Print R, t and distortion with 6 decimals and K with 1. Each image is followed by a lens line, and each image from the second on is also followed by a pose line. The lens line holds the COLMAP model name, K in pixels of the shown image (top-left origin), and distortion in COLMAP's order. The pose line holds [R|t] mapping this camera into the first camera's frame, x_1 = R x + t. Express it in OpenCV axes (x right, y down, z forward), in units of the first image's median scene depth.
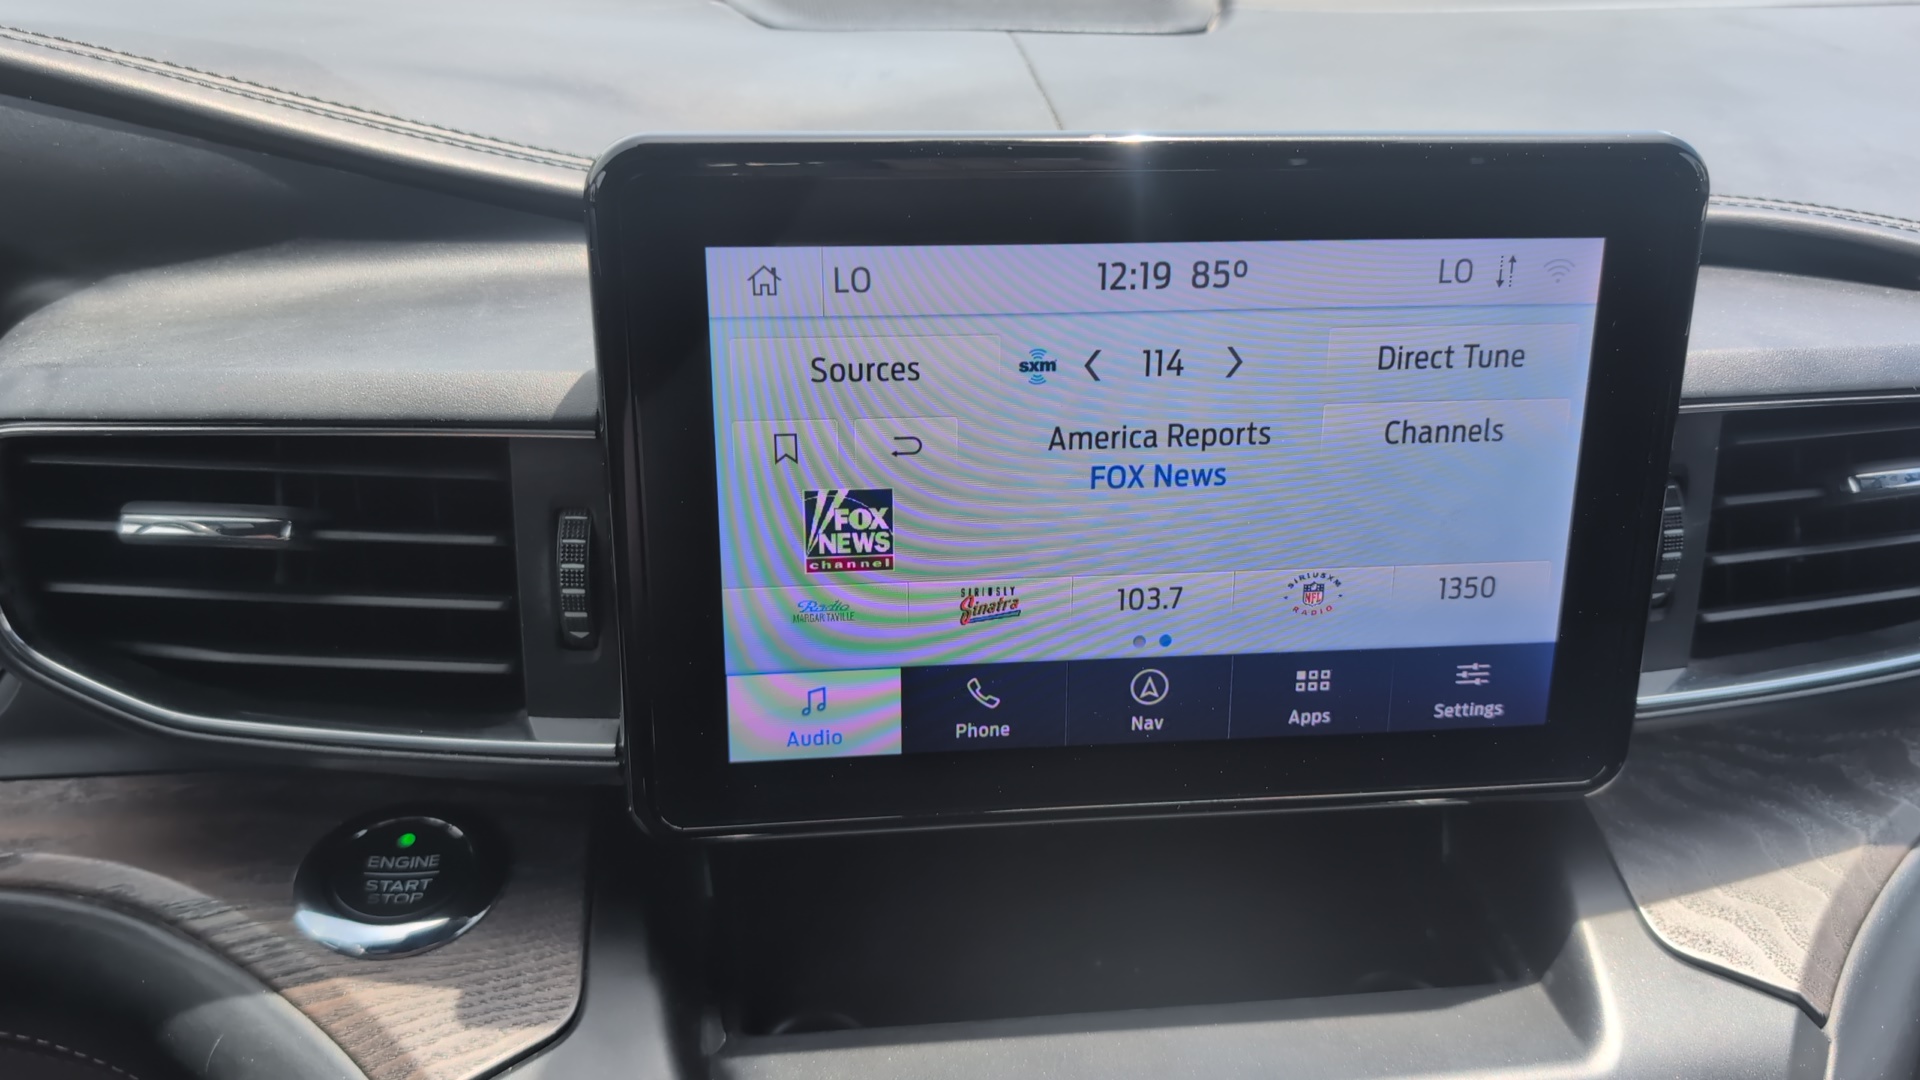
lens RADIAL K [[1588.9, 0, 946.0], [0, 1588.9, 560.7], [0, 0, 1]] dist [0.039991, -0.097208]
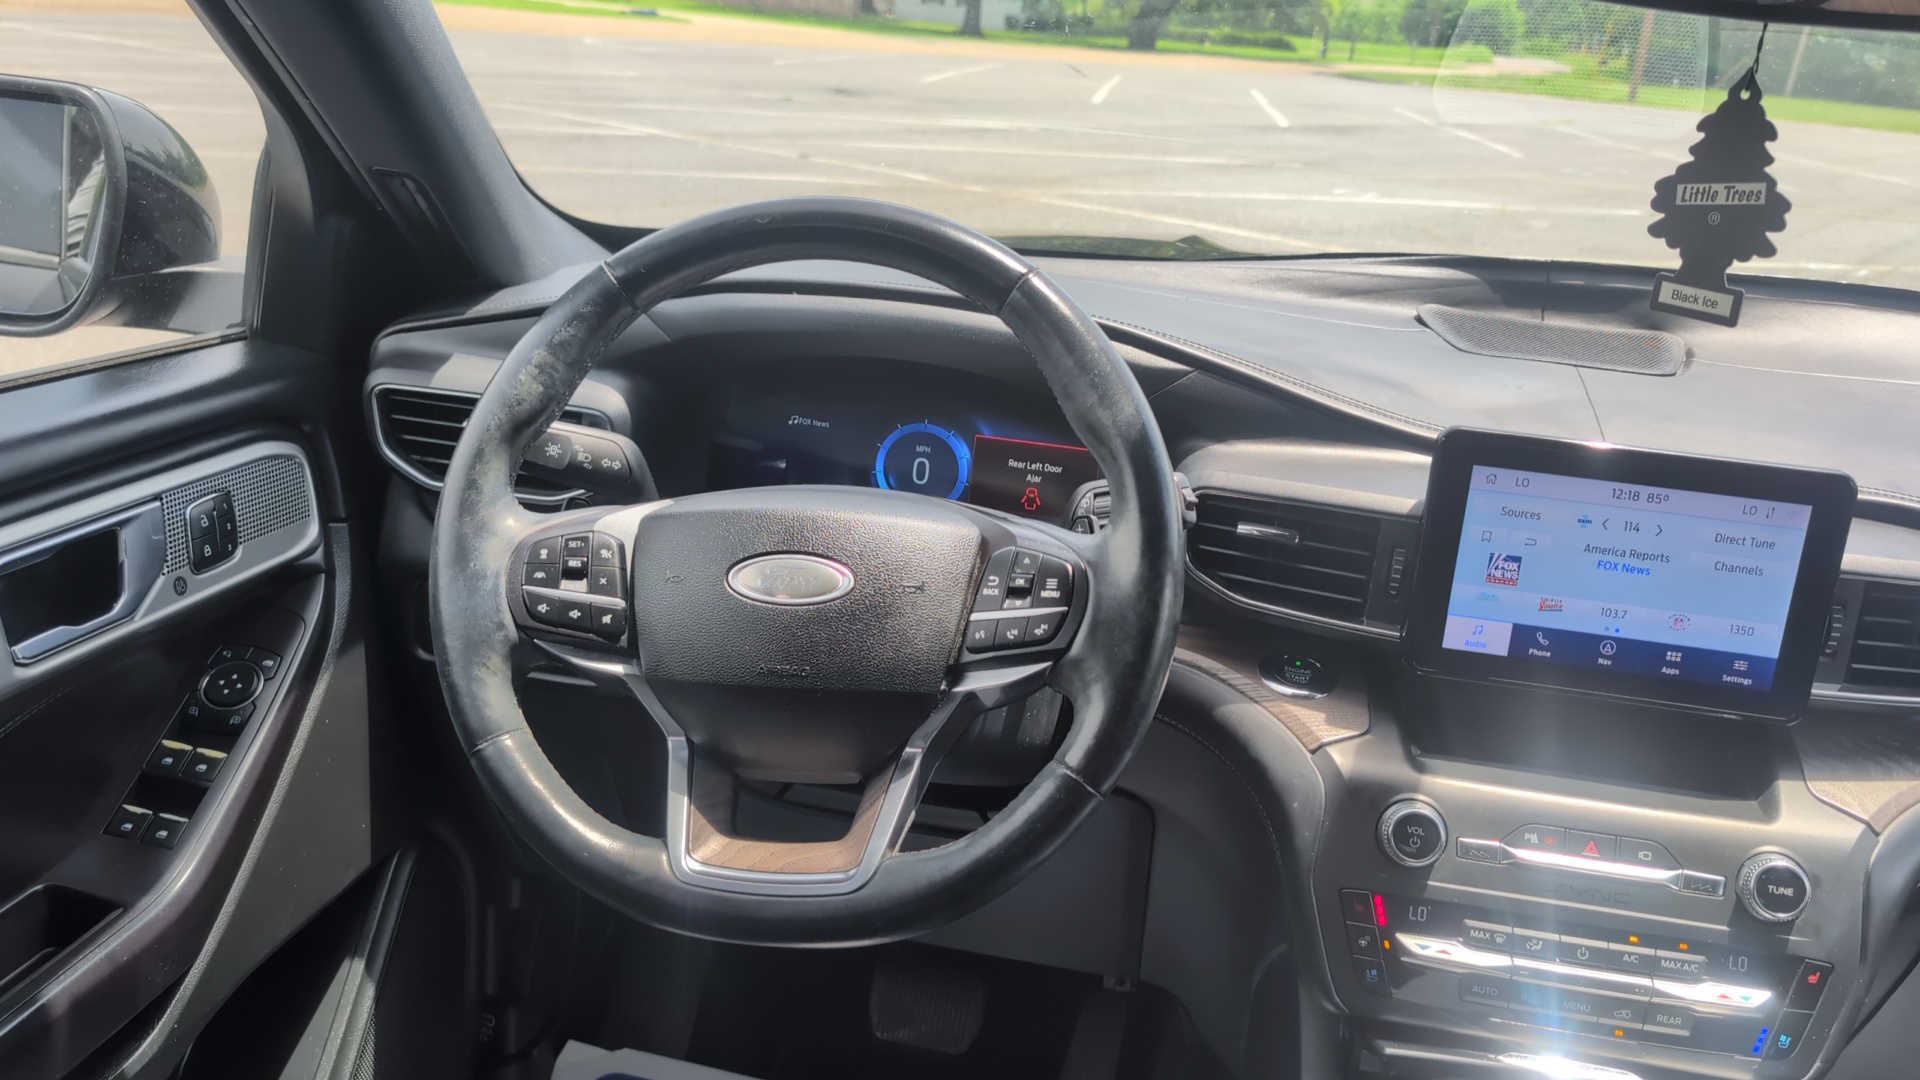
lens RADIAL K [[1588.9, 0, 973.0], [0, 1588.9, 547.5], [0, 0, 1]] dist [0.039991, -0.097208]
pose [[0.957499, 0.151827, -0.245242, -0.259845], [-0.171554, 0.983281, -0.061061, 0.261523], [0.231871, 0.100538, 0.967537, -1.844549]]
